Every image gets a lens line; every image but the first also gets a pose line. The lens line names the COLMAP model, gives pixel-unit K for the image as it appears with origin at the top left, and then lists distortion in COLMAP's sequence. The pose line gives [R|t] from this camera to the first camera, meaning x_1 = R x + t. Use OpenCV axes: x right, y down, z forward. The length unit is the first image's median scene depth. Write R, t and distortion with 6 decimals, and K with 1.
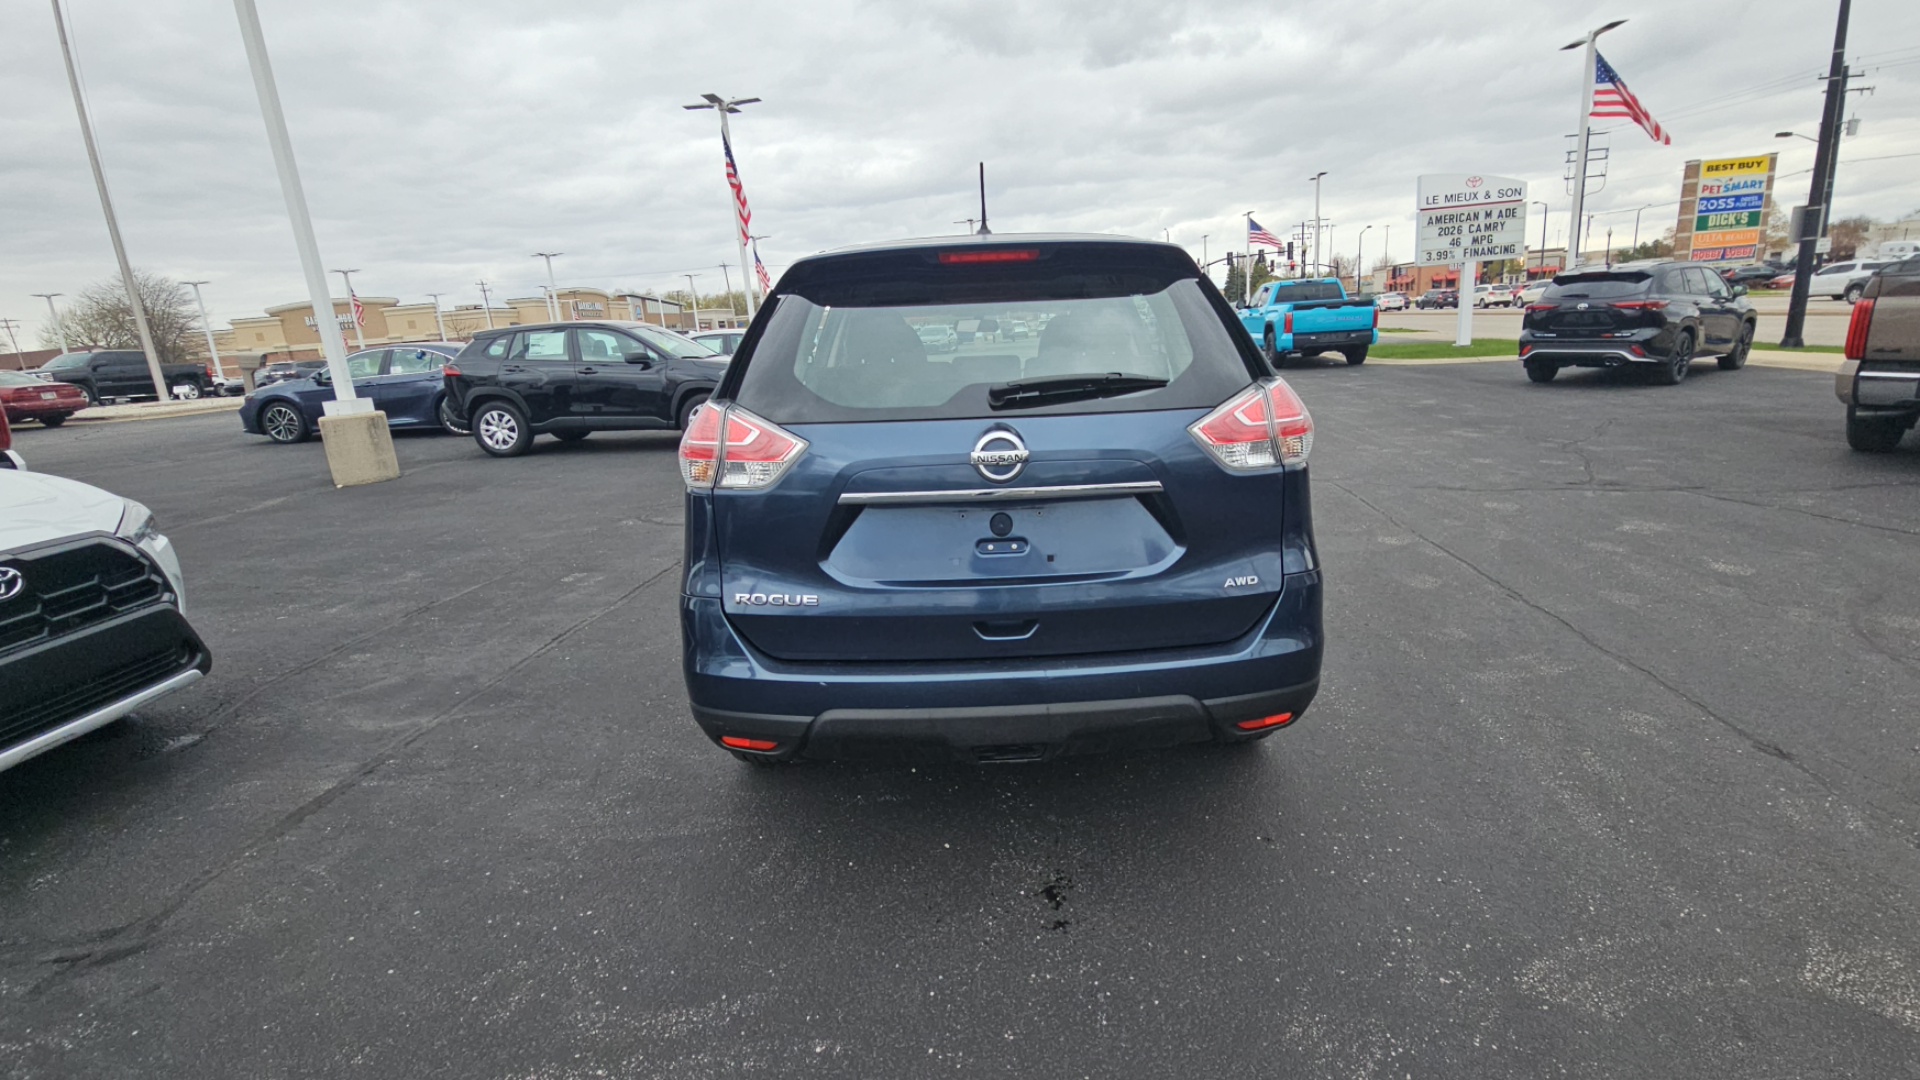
lens RADIAL K [[856.8, 0, 977.2], [0, 856.8, 543.4], [0, 0, 1]] dist [0.009456, -0.006632]
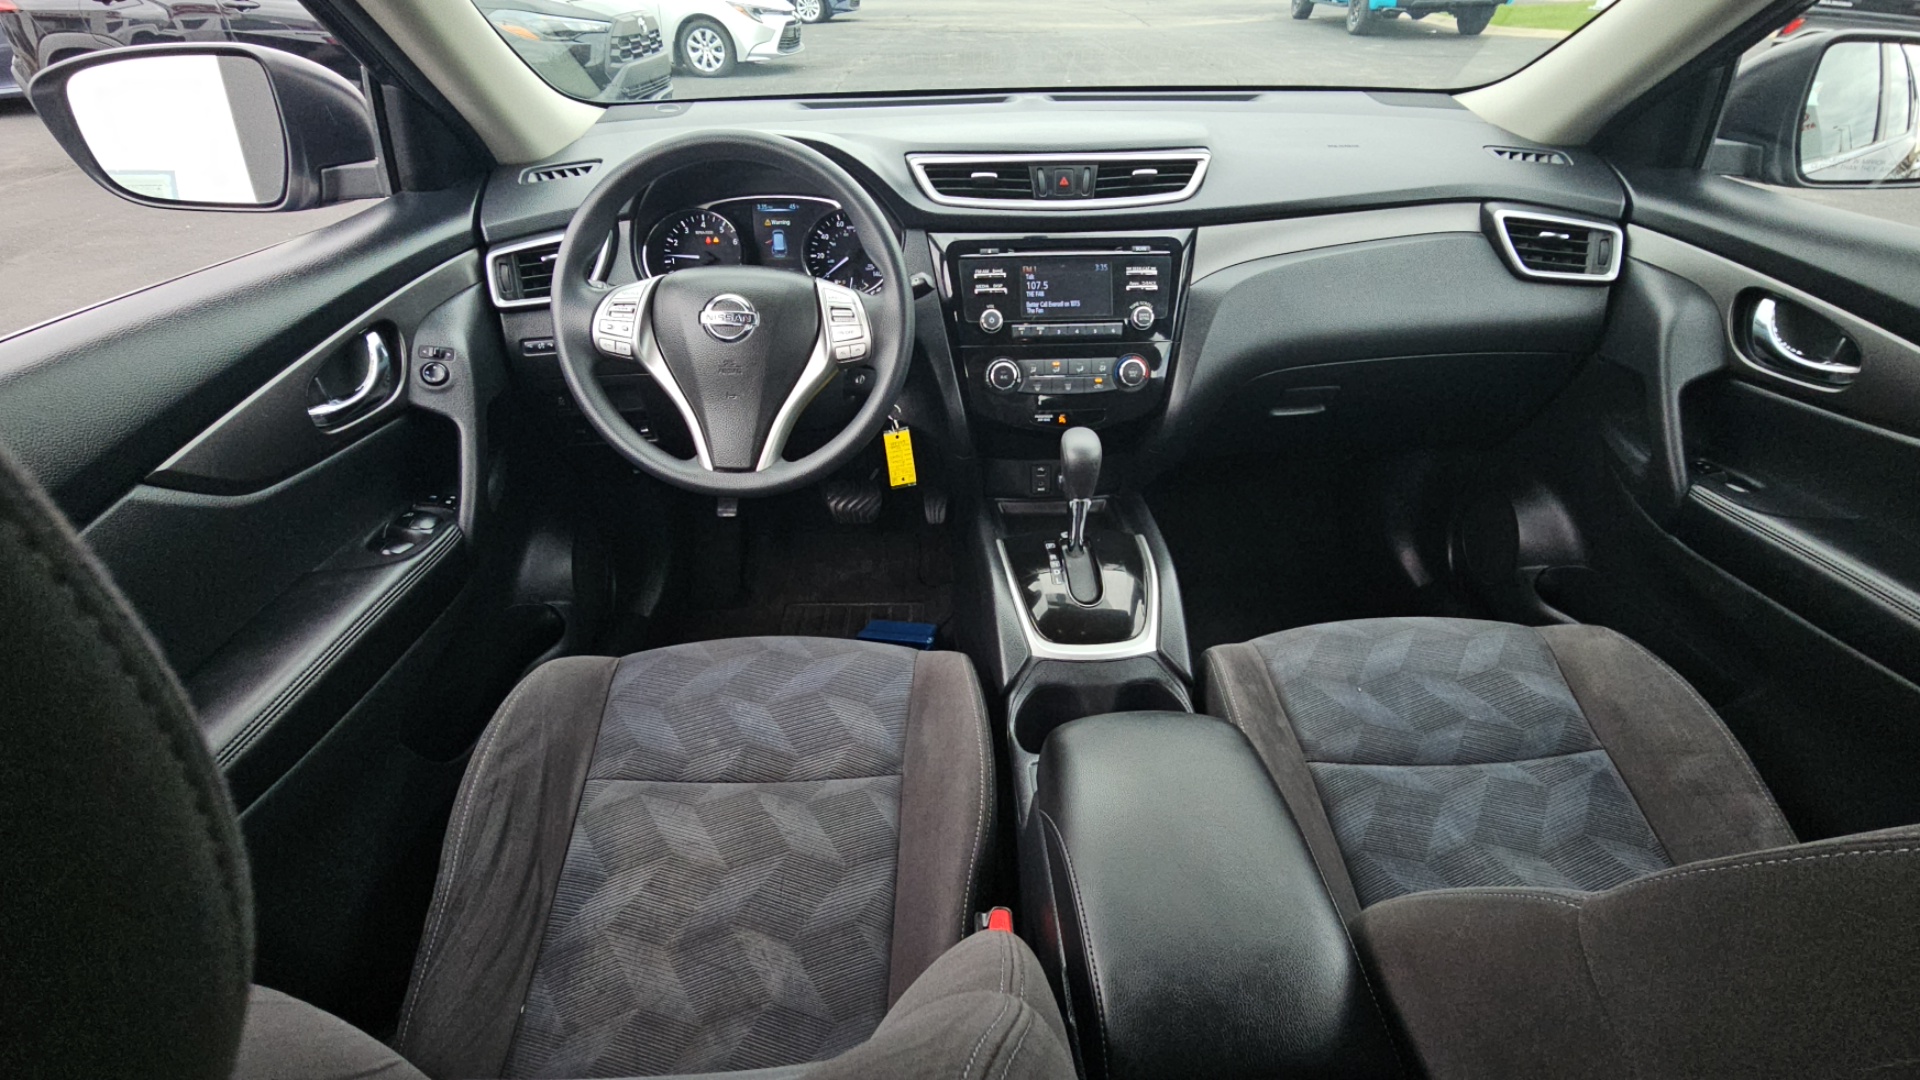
lens RADIAL K [[856.8, 0, 977.5], [0, 856.8, 545.3], [0, 0, 1]] dist [0.009456, -0.006632]
pose [[0.998517, 0.007664, 0.053895, -0.042971], [-0.025829, 0.938207, 0.345110, -0.277064], [-0.047919, -0.345990, 0.937014, 1.196167]]
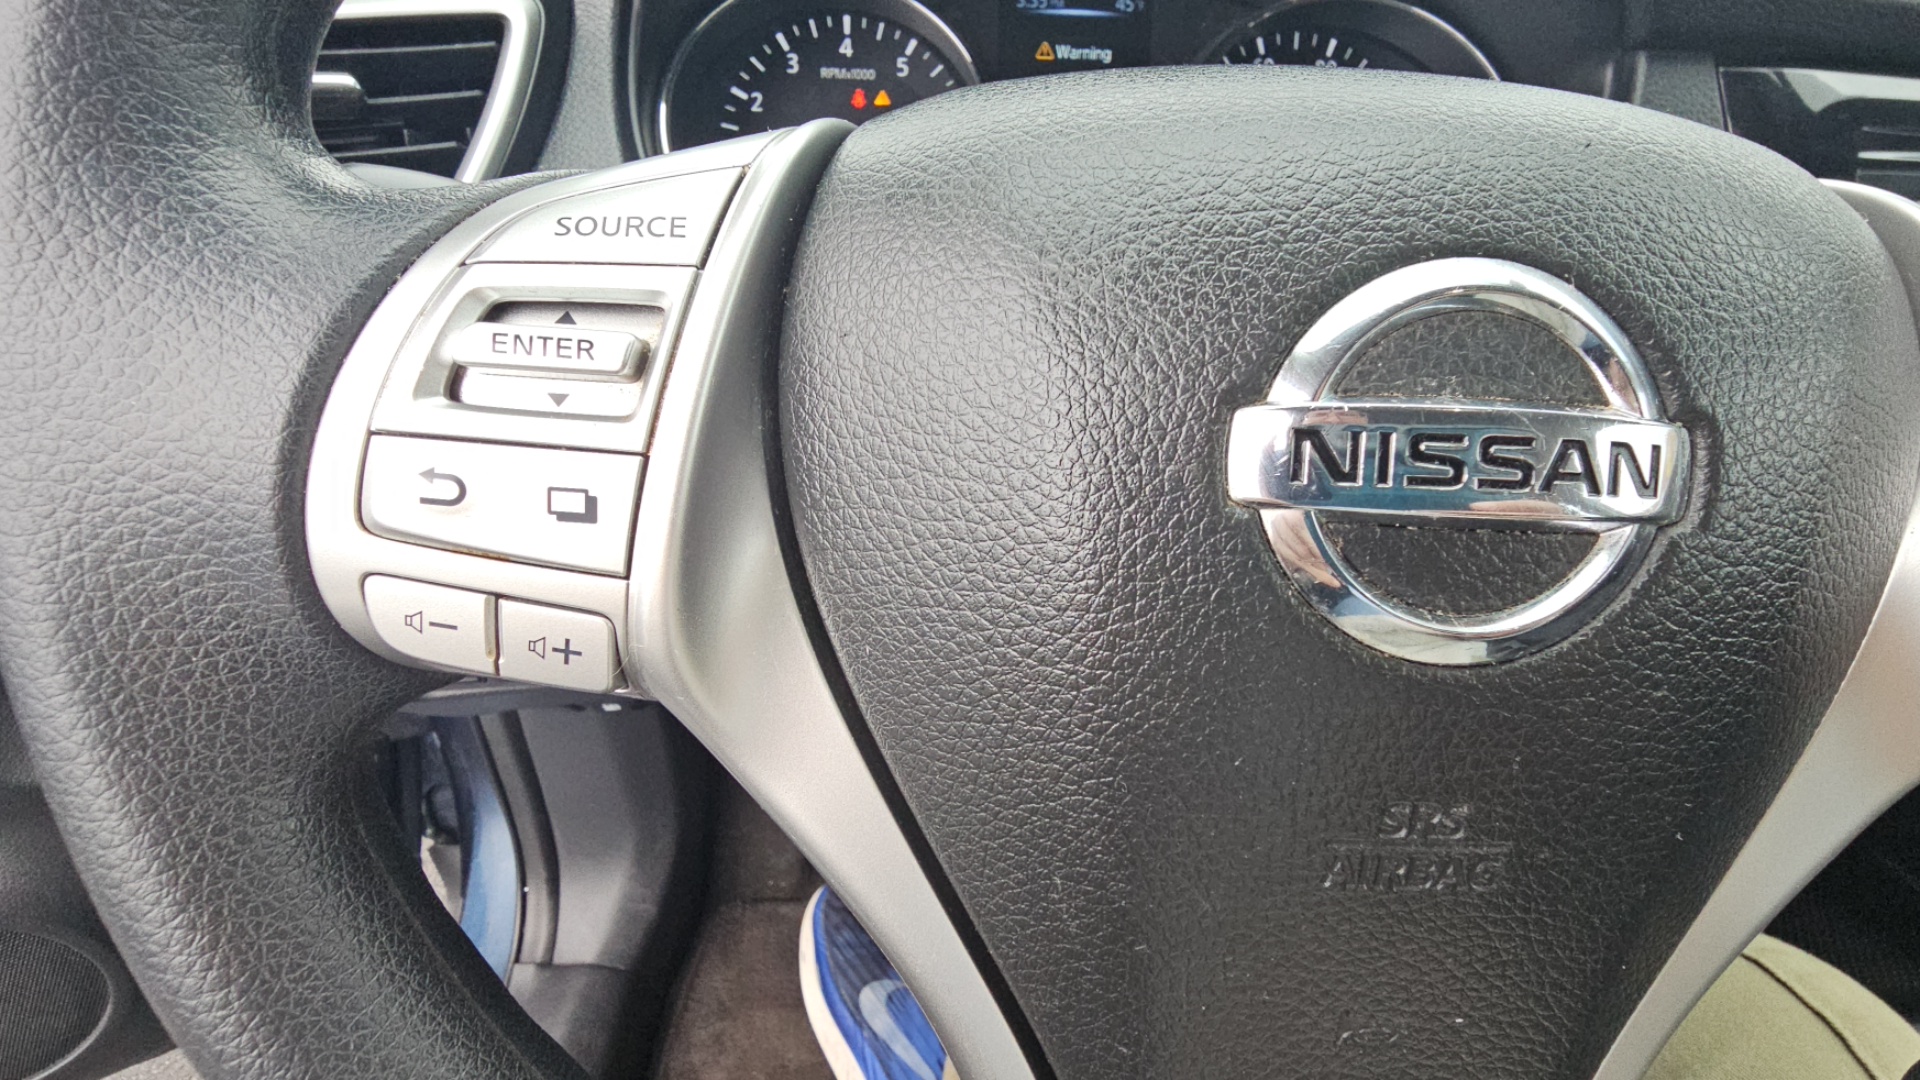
lens RADIAL K [[856.8, 0, 973.9], [0, 856.8, 549.8], [0, 0, 1]] dist [0.009456, -0.006632]
pose [[0.996205, 0.032002, 0.080937, -0.172666], [-0.058911, 0.932470, 0.356412, -0.244821], [-0.064065, -0.359828, 0.930817, 1.582376]]
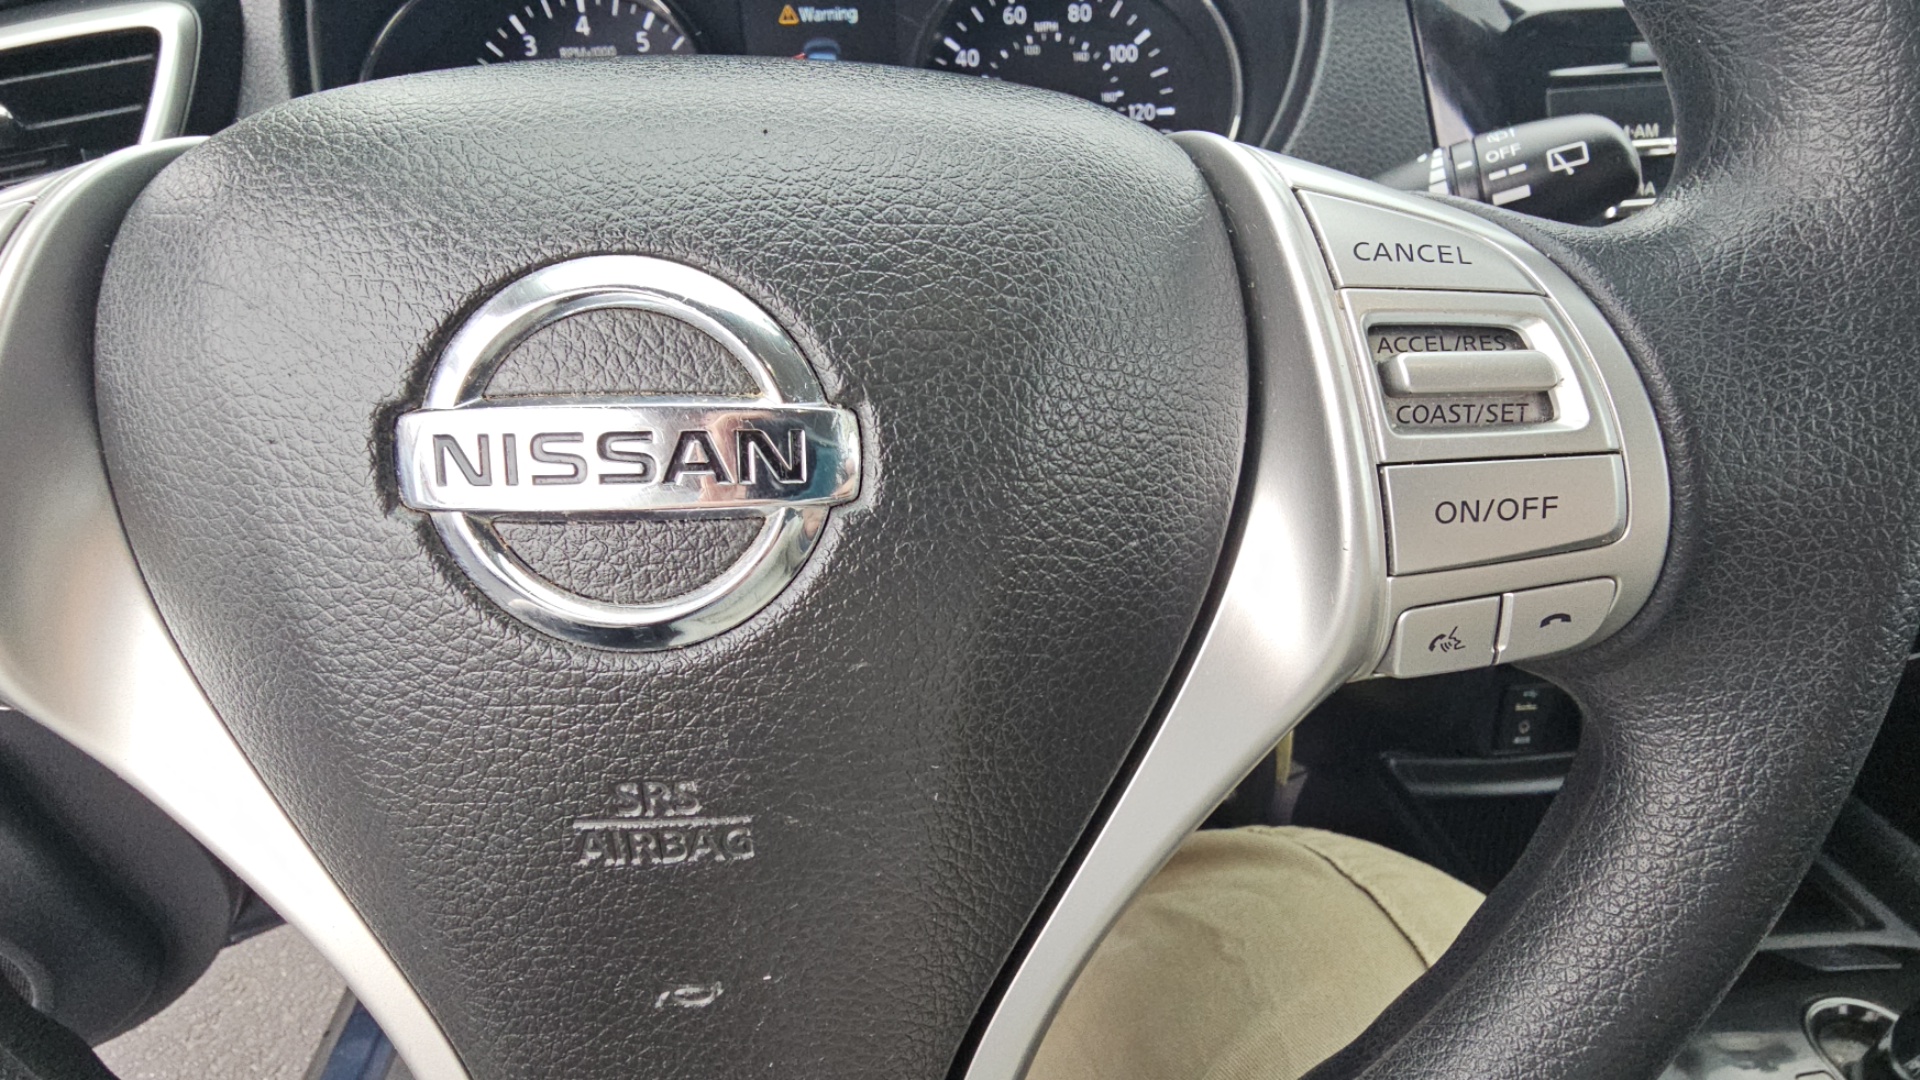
lens RADIAL K [[856.8, 0, 976.0], [0, 856.8, 547.0], [0, 0, 1]] dist [0.009456, -0.006632]
pose [[0.997618, -0.029803, 0.062203, -0.123842], [0.002498, 0.916854, 0.399214, -0.248875], [-0.068929, -0.398108, 0.914745, 1.578238]]
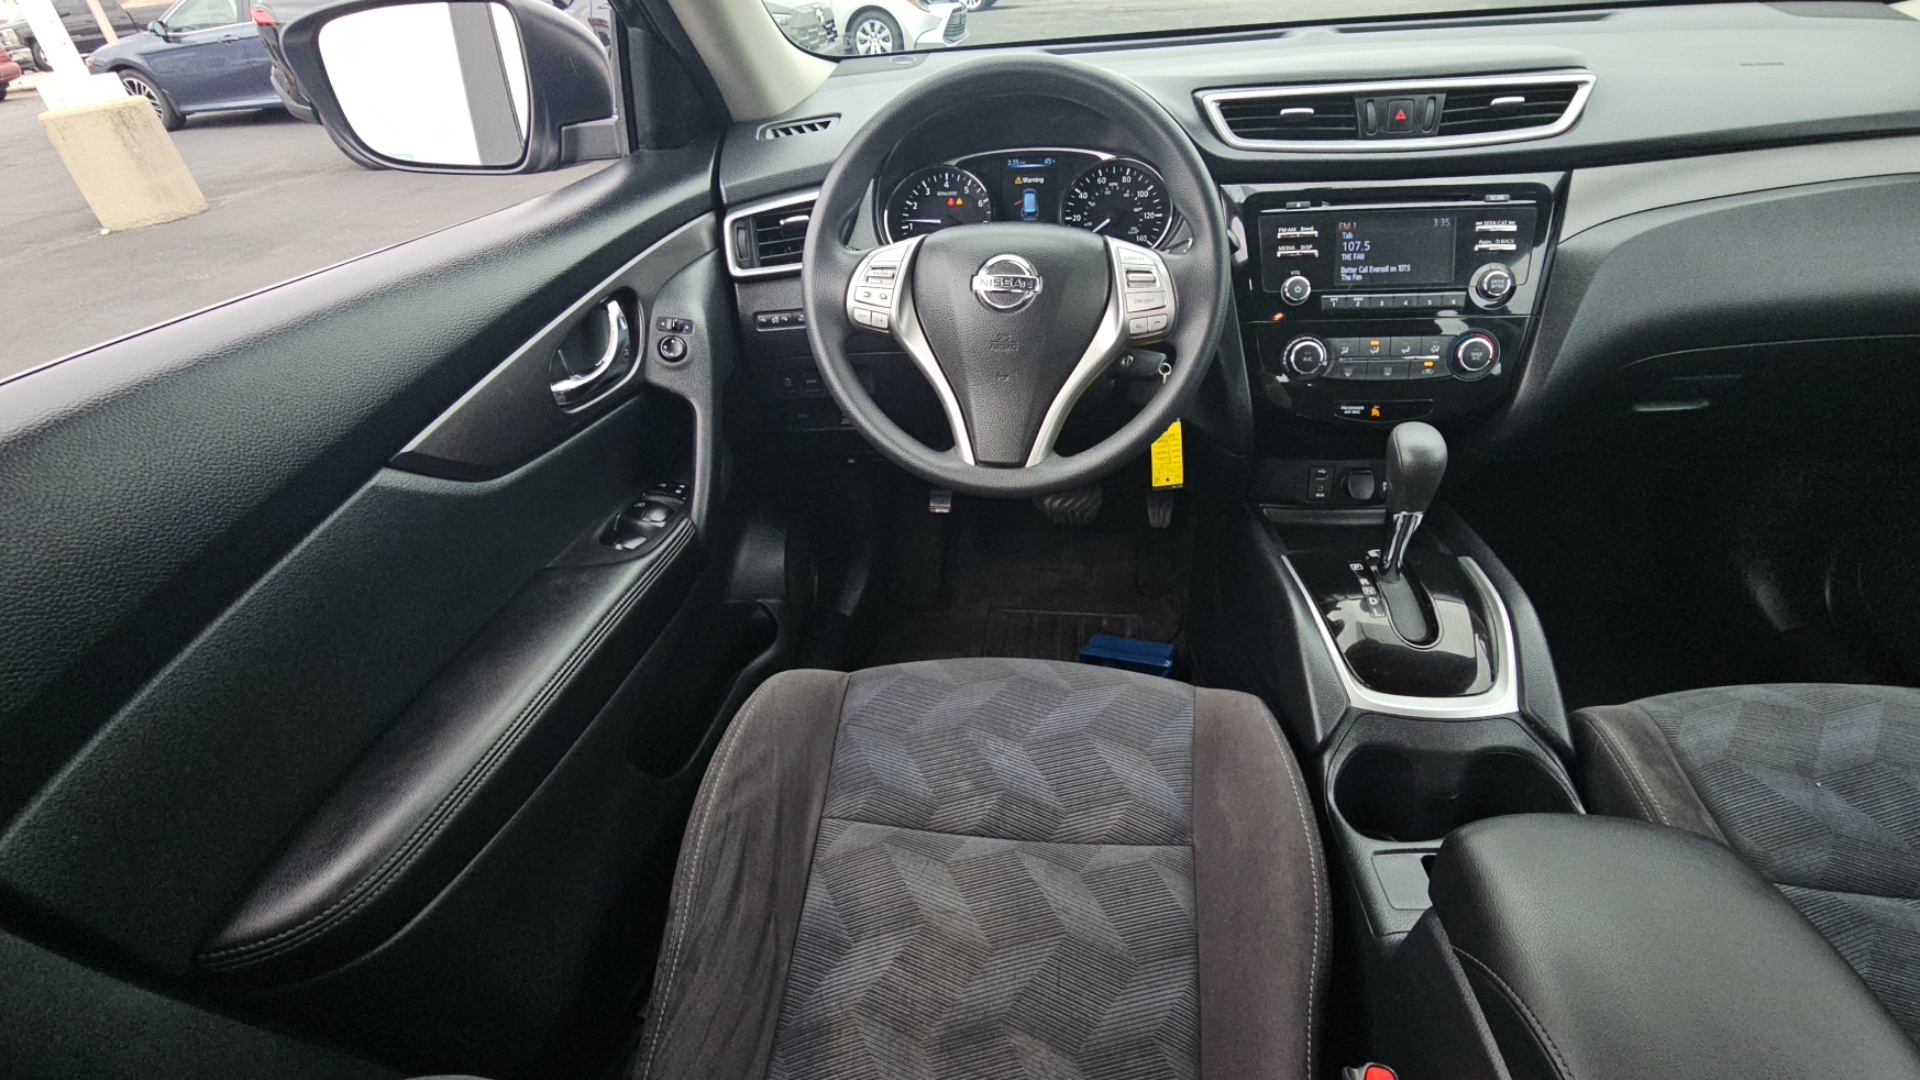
lens RADIAL K [[856.8, 0, 979.3], [0, 856.8, 543.1], [0, 0, 1]] dist [0.009456, -0.006632]
pose [[0.993937, 0.048458, -0.098693, -0.112571], [-0.010209, 0.934435, 0.355988, -0.259184], [0.109473, -0.352822, 0.929264, 1.268152]]
